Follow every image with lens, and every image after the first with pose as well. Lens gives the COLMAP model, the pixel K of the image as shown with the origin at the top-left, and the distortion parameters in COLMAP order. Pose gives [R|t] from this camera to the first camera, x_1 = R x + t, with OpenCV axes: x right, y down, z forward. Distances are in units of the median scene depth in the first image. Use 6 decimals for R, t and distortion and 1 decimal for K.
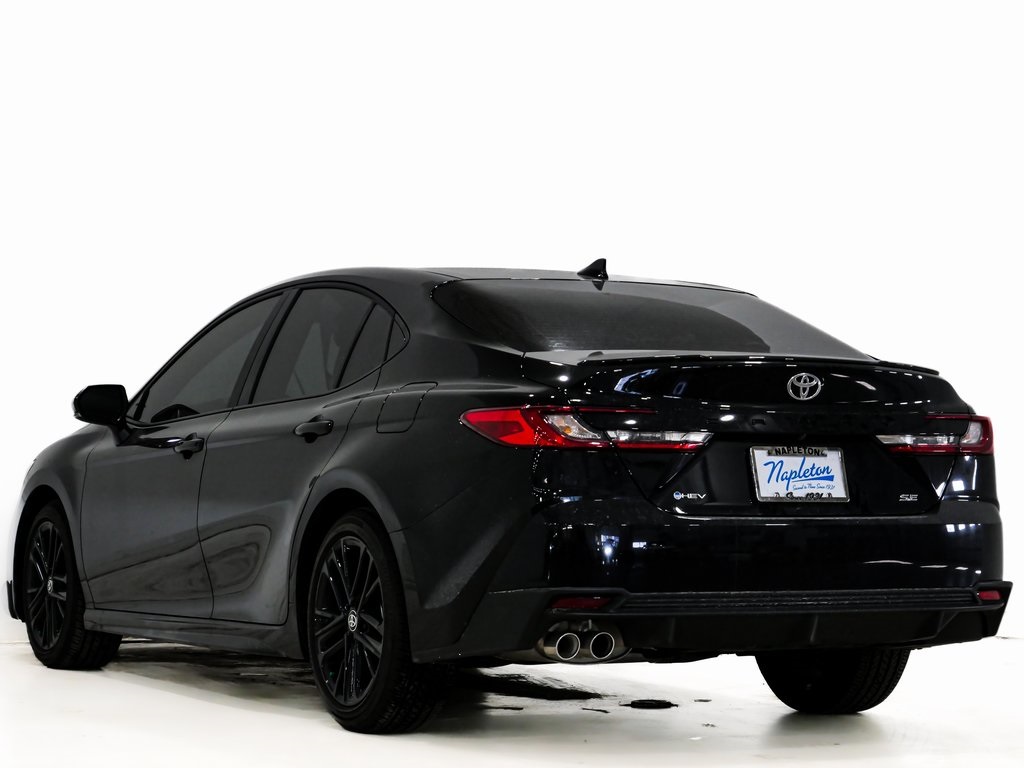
lens RADIAL K [[2704.9, 0, 510.4], [0, 2704.9, 386.7], [0, 0, 1]] dist [0.014647, 0.000000]
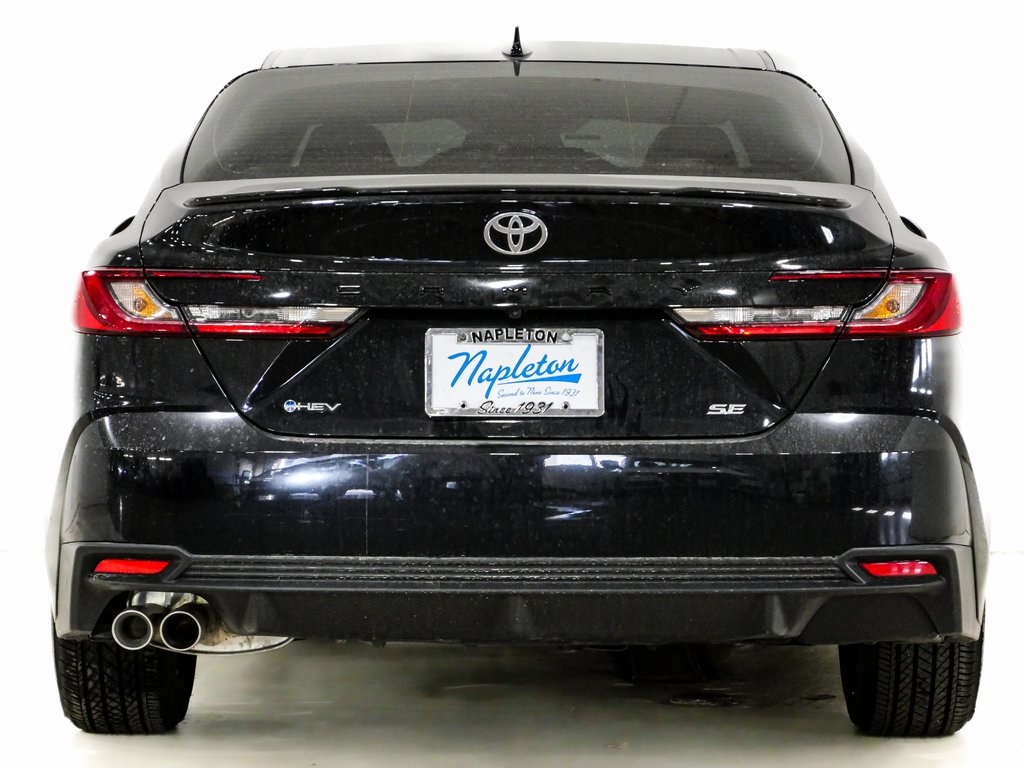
lens RADIAL K [[3577.6, 0, 510.7], [0, 3577.6, 383.6], [0, 0, 1]] dist [-0.085348, 0.000000]
pose [[0.879249, 0.012947, -0.476187, 0.504420], [0.019217, 0.997853, 0.062613, -0.017333], [0.475975, -0.064203, 0.877112, 0.267089]]
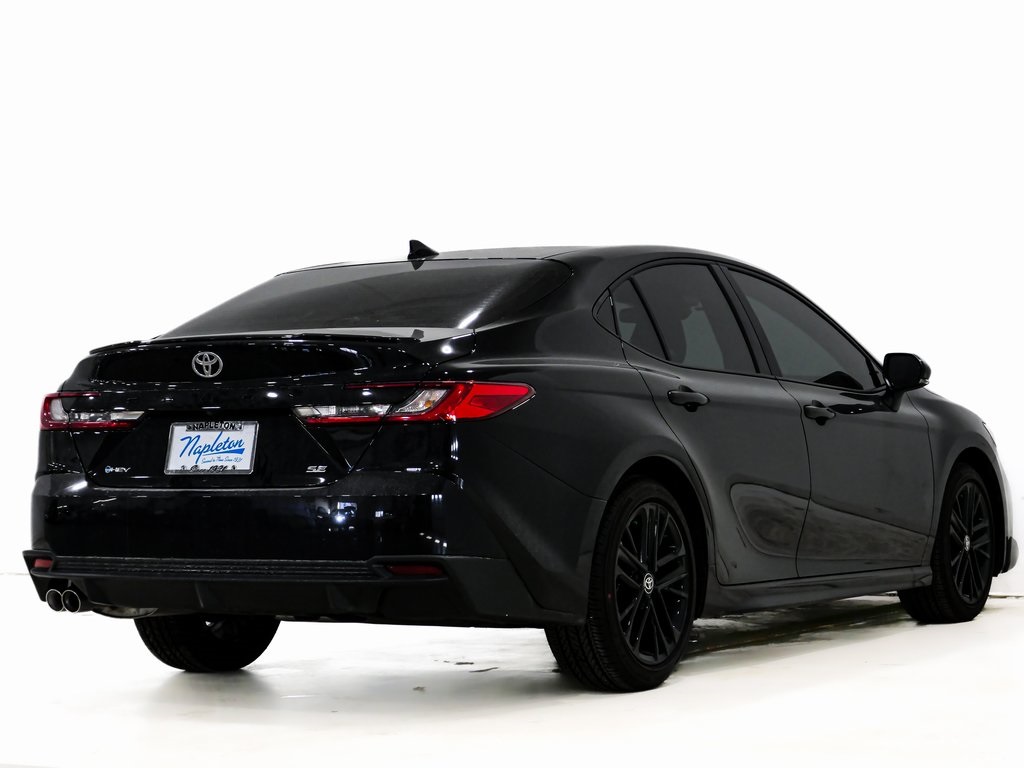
lens RADIAL K [[2465.7, 0, 513.3], [0, 2465.7, 382.3], [0, 0, 1]] dist [0.035418, 0.000000]
pose [[0.518487, -0.033247, -0.854439, 0.988169], [0.046002, 0.998881, -0.010952, 0.022756], [0.853847, -0.033627, 0.519436, 0.603797]]
